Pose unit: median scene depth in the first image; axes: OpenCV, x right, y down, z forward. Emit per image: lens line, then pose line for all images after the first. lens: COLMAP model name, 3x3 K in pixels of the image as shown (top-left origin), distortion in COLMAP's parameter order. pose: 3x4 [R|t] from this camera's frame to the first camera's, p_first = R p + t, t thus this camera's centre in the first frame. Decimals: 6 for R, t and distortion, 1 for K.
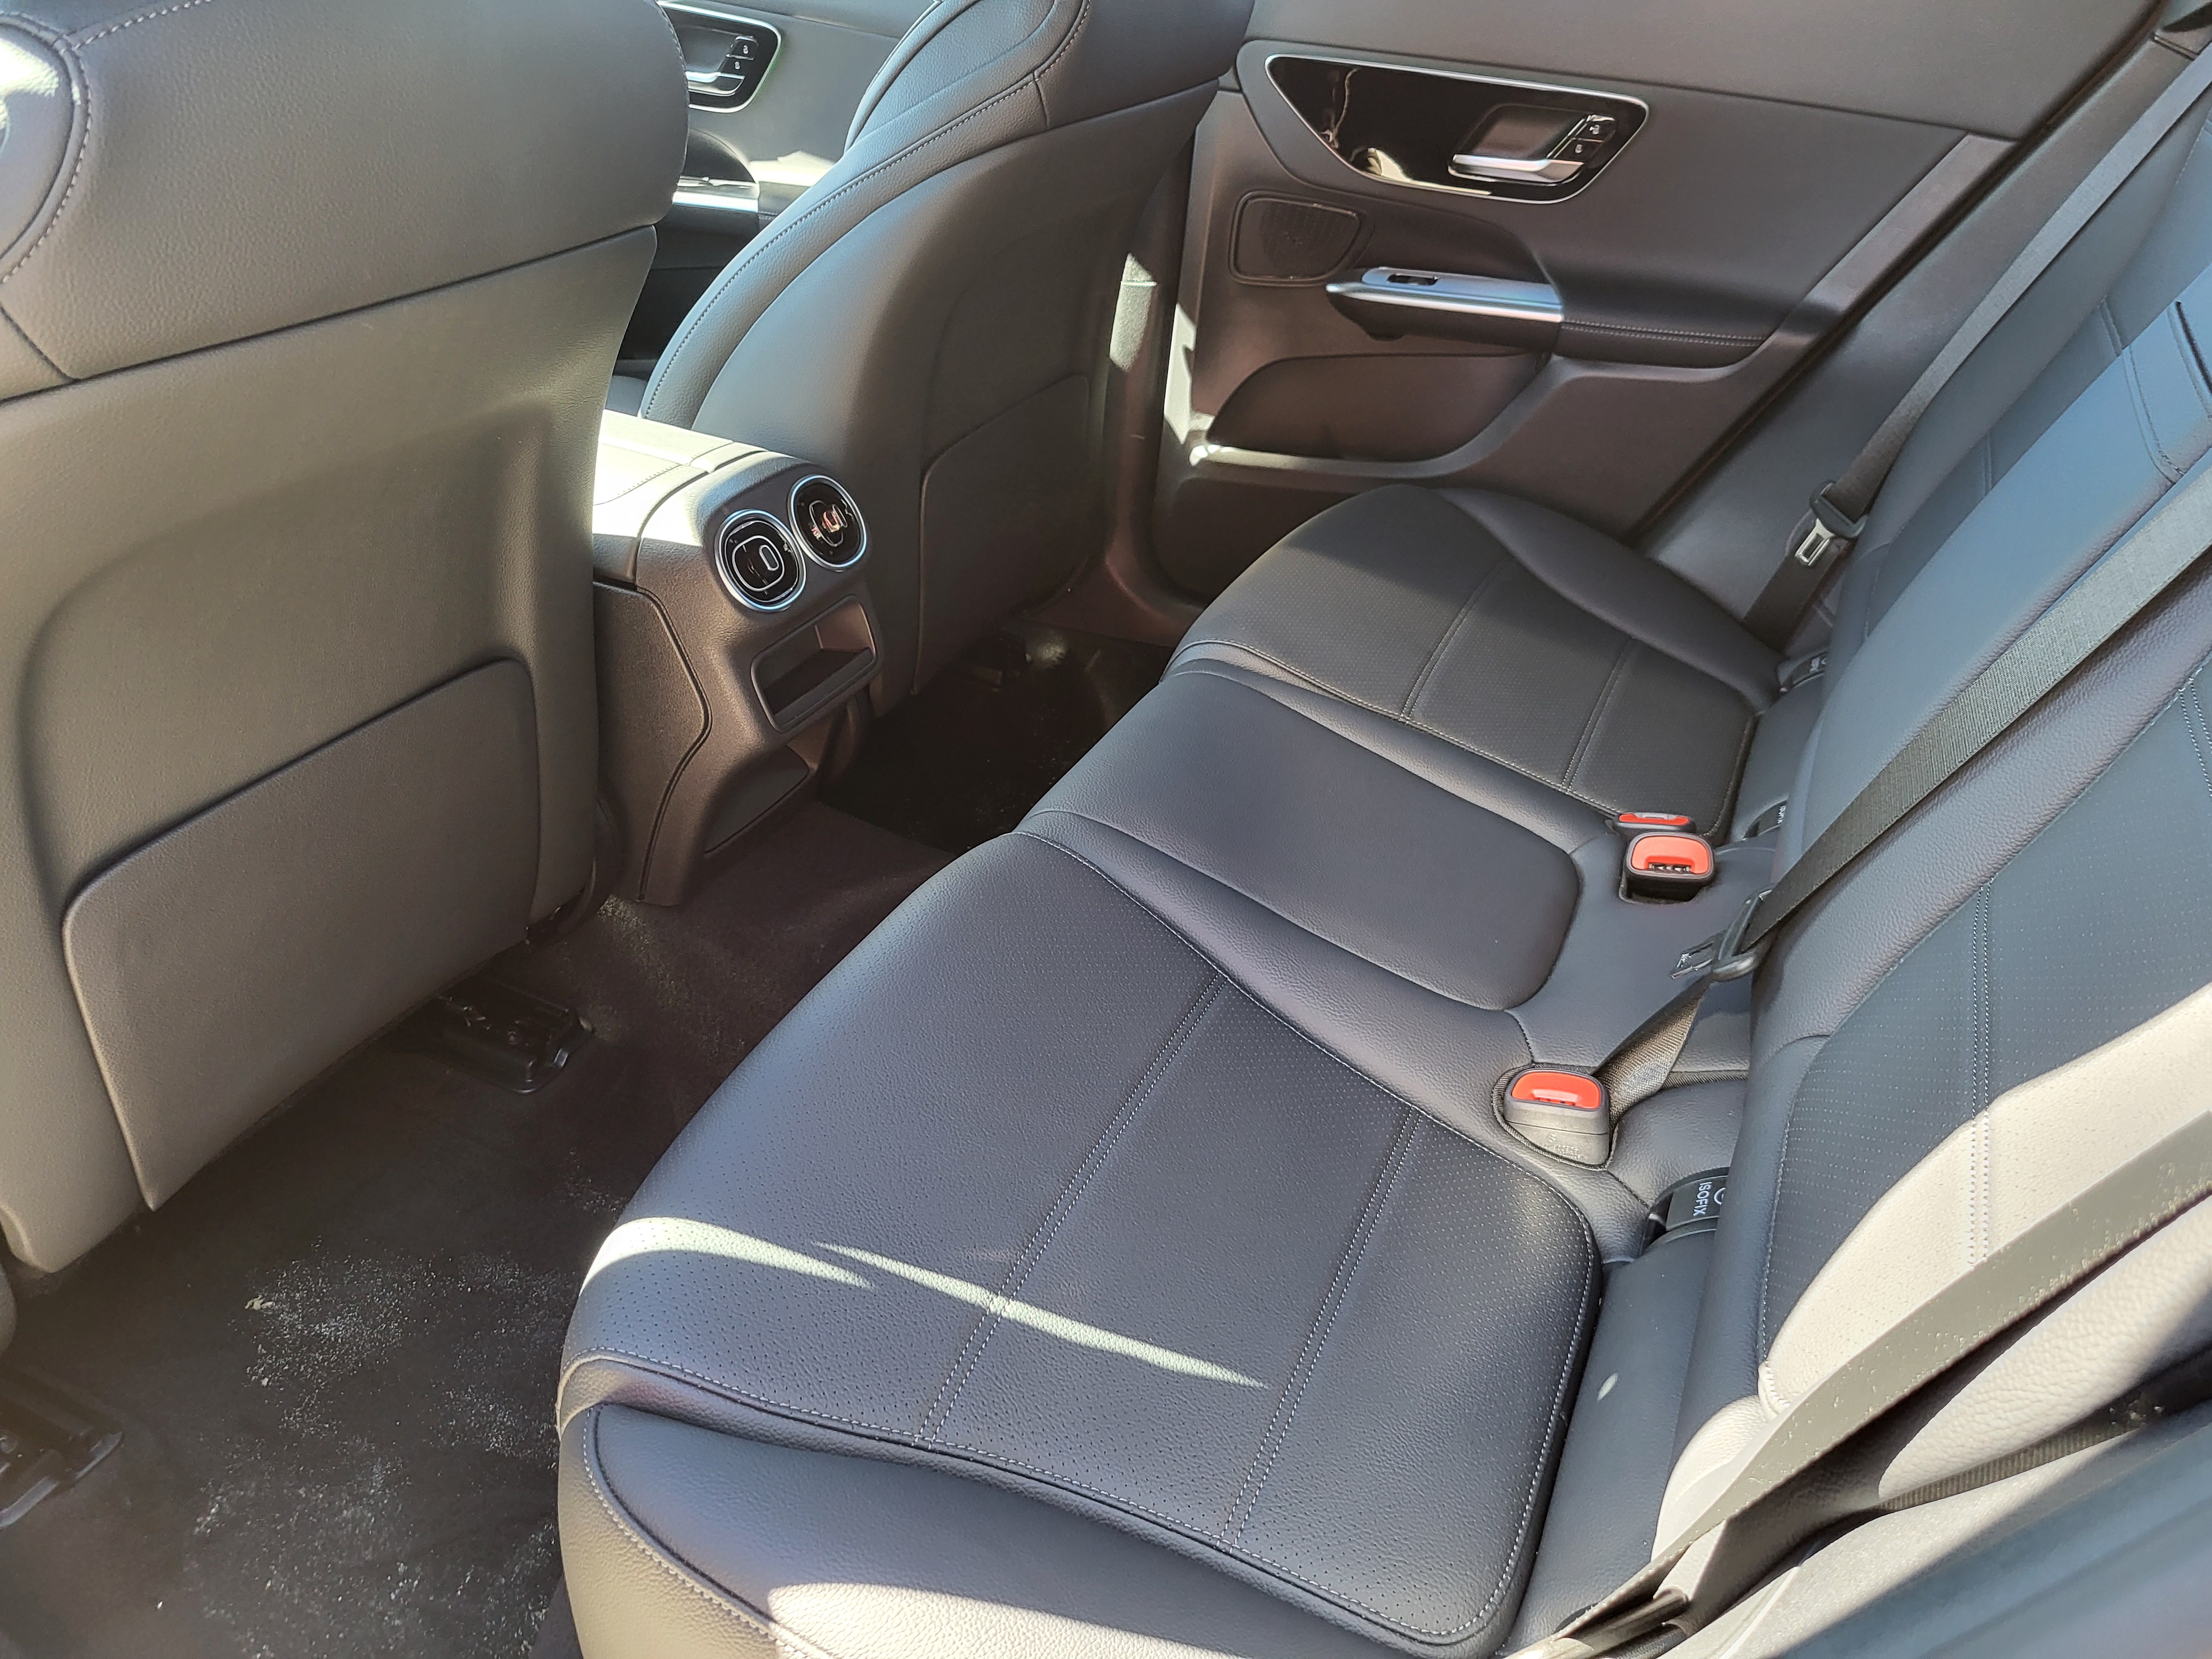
lens RADIAL K [[1786.7, 0, 1216.3], [0, 1786.7, 817.3], [0, 0, 1]] dist [0.011947, 0.004441]
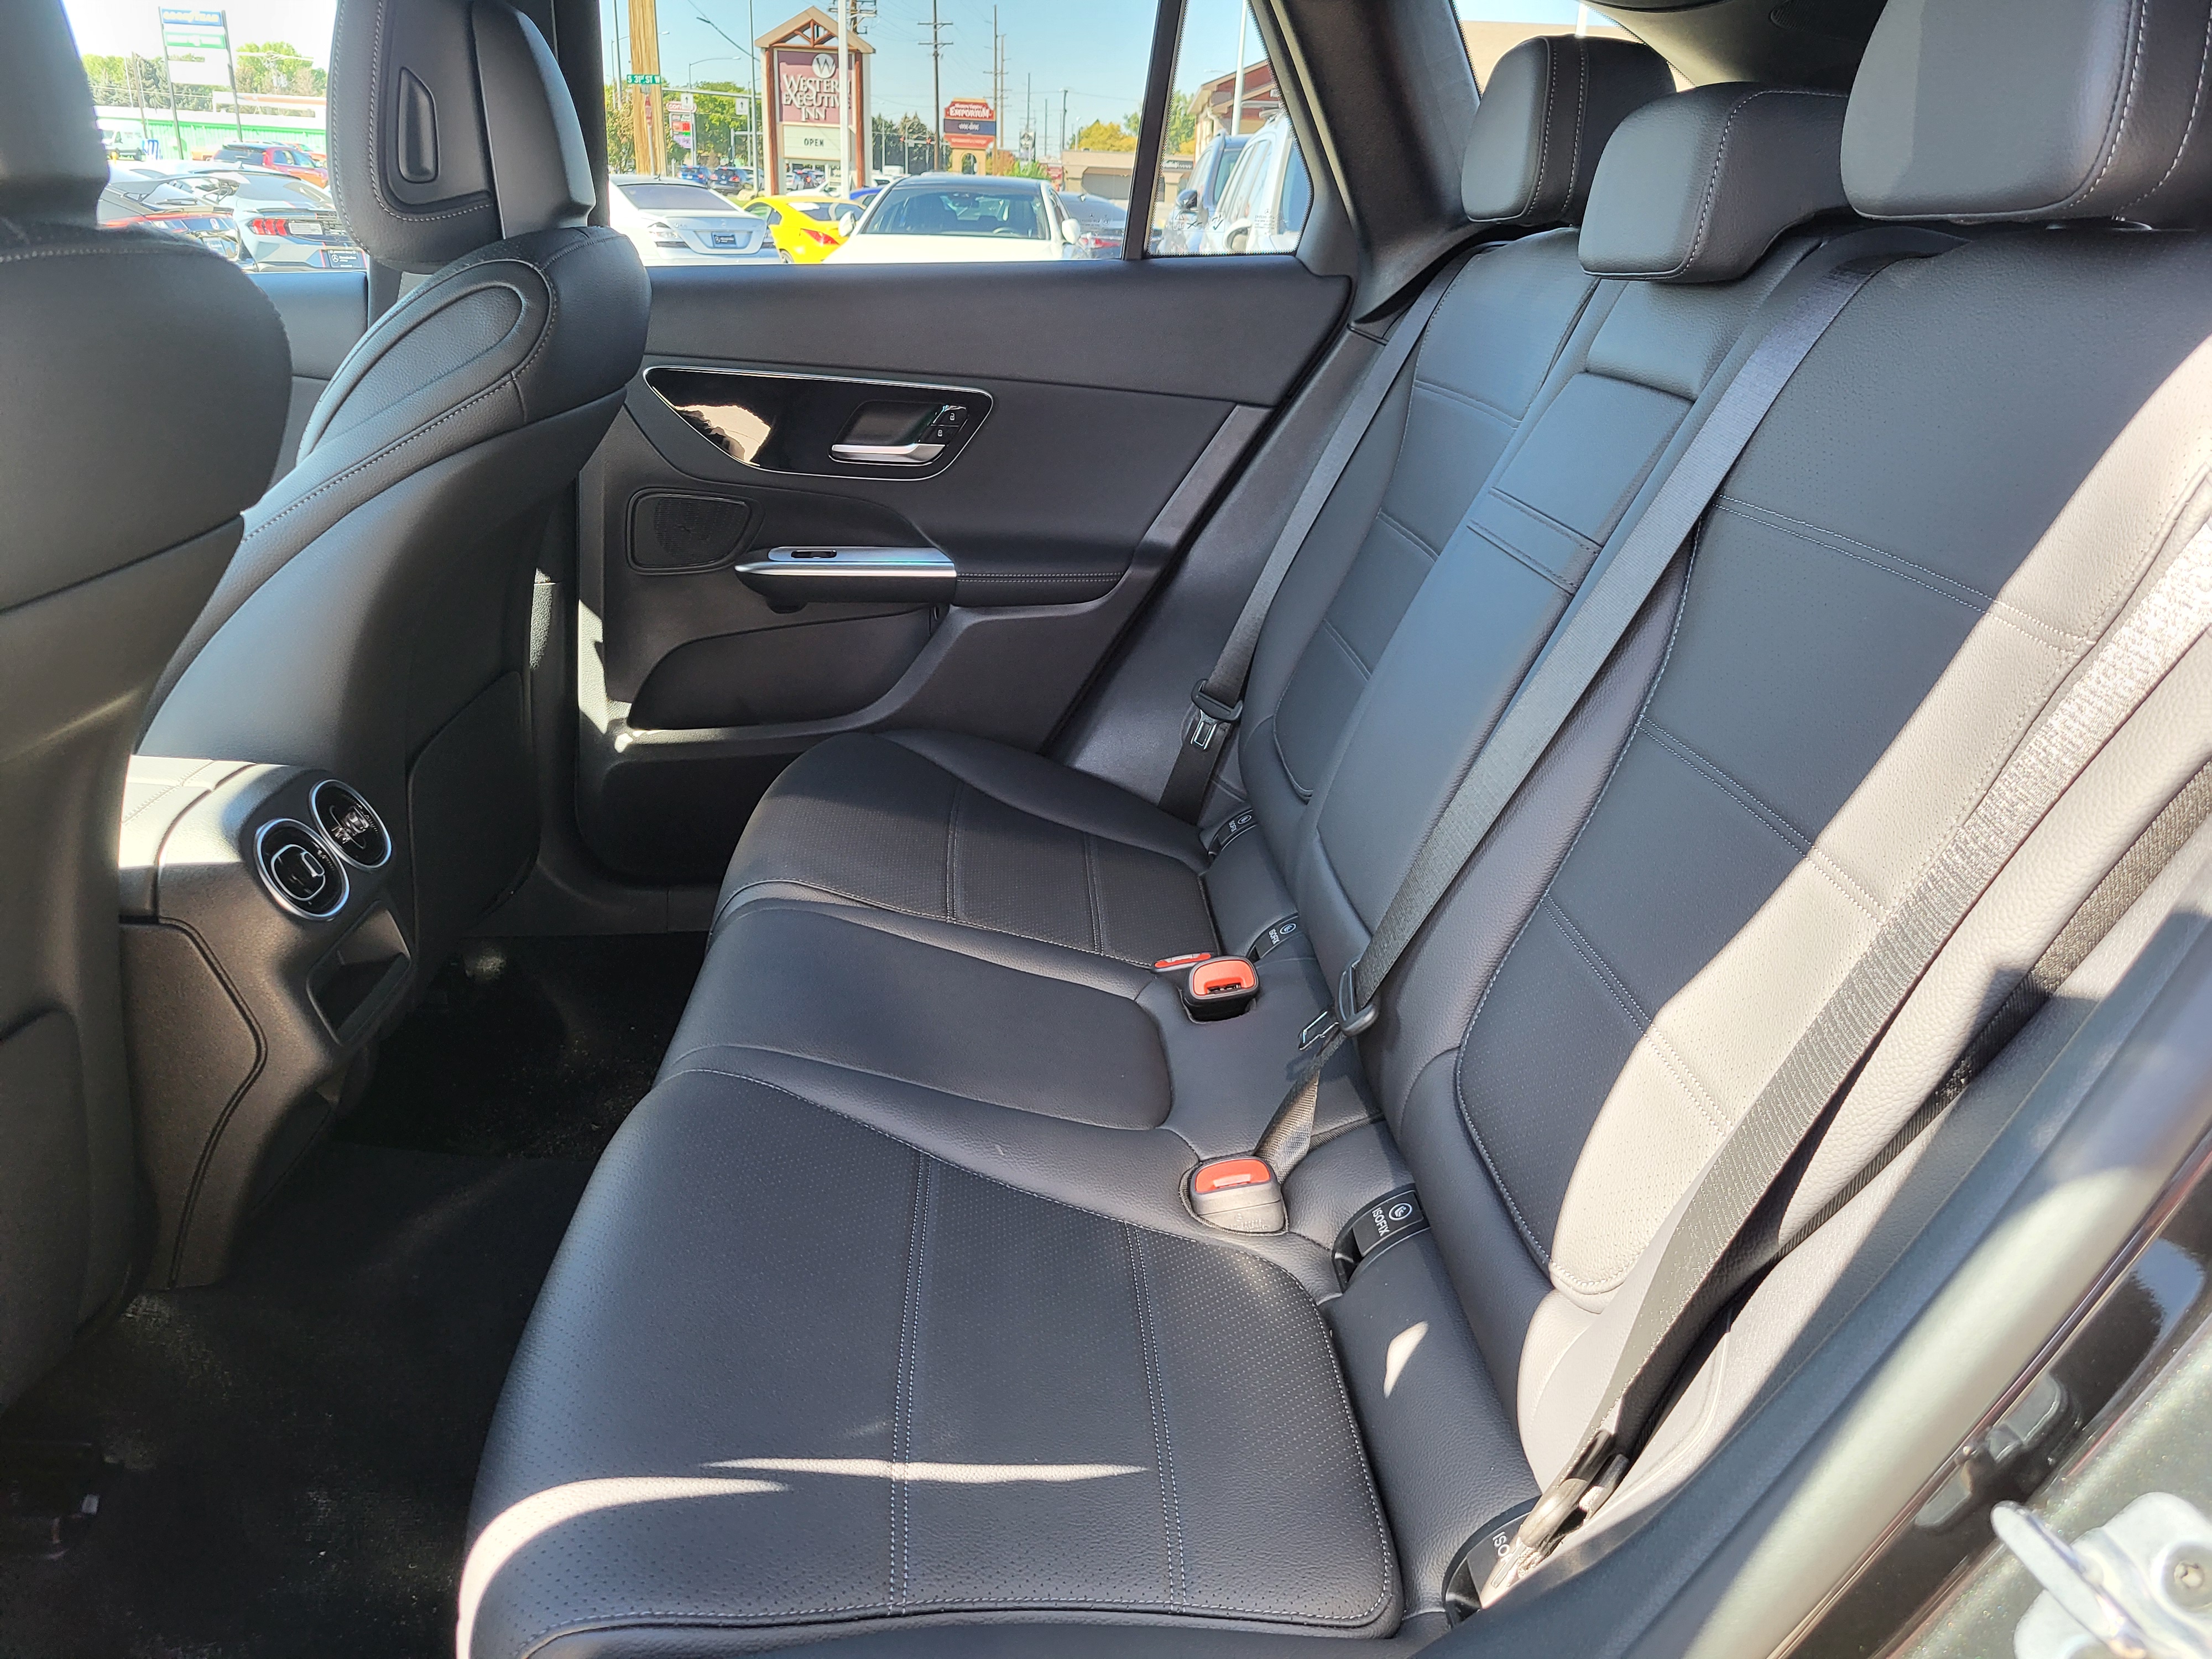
lens RADIAL K [[1786.7, 0, 1216.3], [0, 1786.7, 817.3], [0, 0, 1]] dist [0.011947, 0.004441]
pose [[0.862611, -0.155901, 0.481246, -0.246020], [0.242391, 0.962387, -0.122706, 0.052239], [-0.444015, 0.222498, 0.867955, -0.027410]]
